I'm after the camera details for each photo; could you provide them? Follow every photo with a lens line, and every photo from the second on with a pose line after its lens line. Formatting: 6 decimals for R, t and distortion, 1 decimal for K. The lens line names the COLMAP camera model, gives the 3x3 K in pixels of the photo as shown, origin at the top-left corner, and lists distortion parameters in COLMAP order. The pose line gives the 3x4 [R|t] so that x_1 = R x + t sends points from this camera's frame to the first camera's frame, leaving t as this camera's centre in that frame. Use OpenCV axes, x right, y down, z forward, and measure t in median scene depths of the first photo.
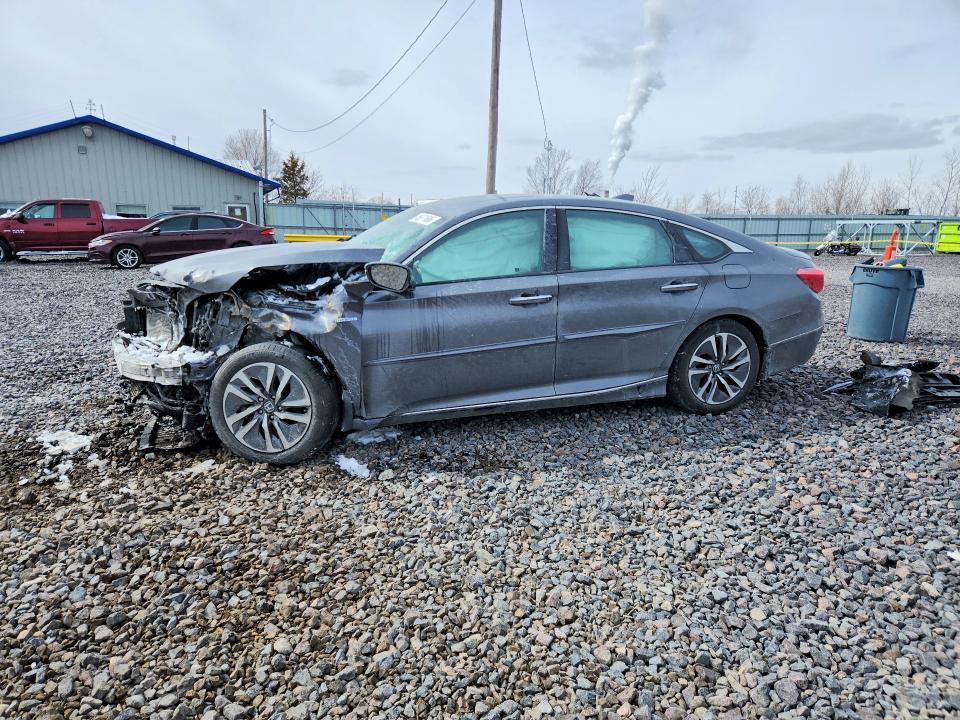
lens RADIAL K [[674.8, 0, 476.3], [0, 674.8, 363.9], [0, 0, 1]] dist [0.036557, -0.003699]
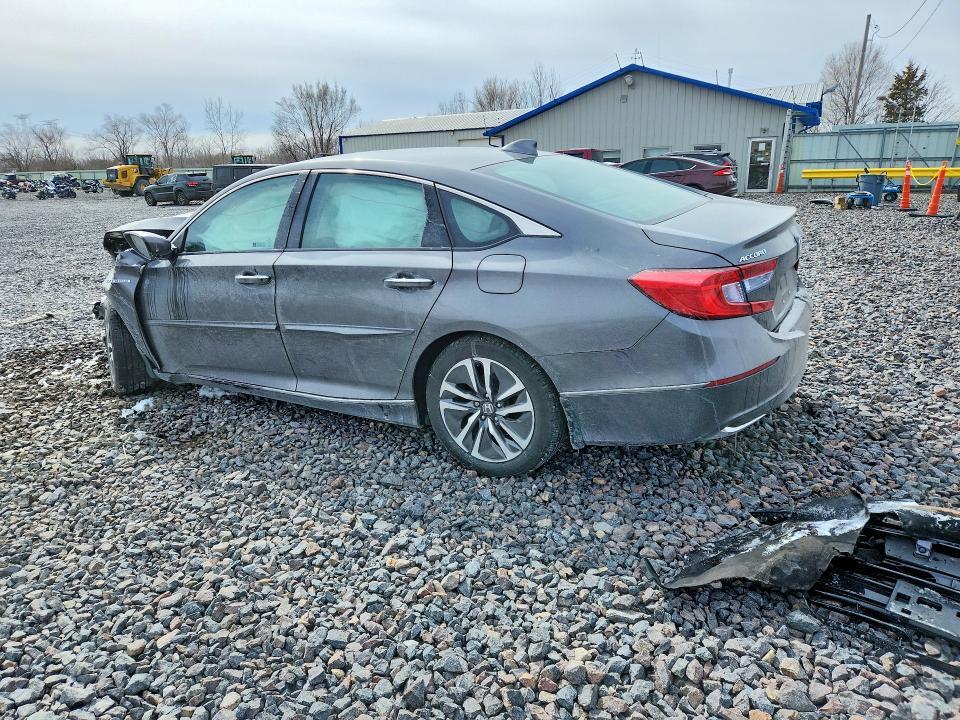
lens RADIAL K [[674.8, 0, 476.3], [0, 674.8, 363.9], [0, 0, 1]] dist [0.036557, -0.003699]
pose [[0.608810, 0.193564, -0.769339, 0.862250], [-0.119701, 0.981088, 0.152115, -0.138365], [0.784233, -0.000519, 0.620466, 0.586856]]
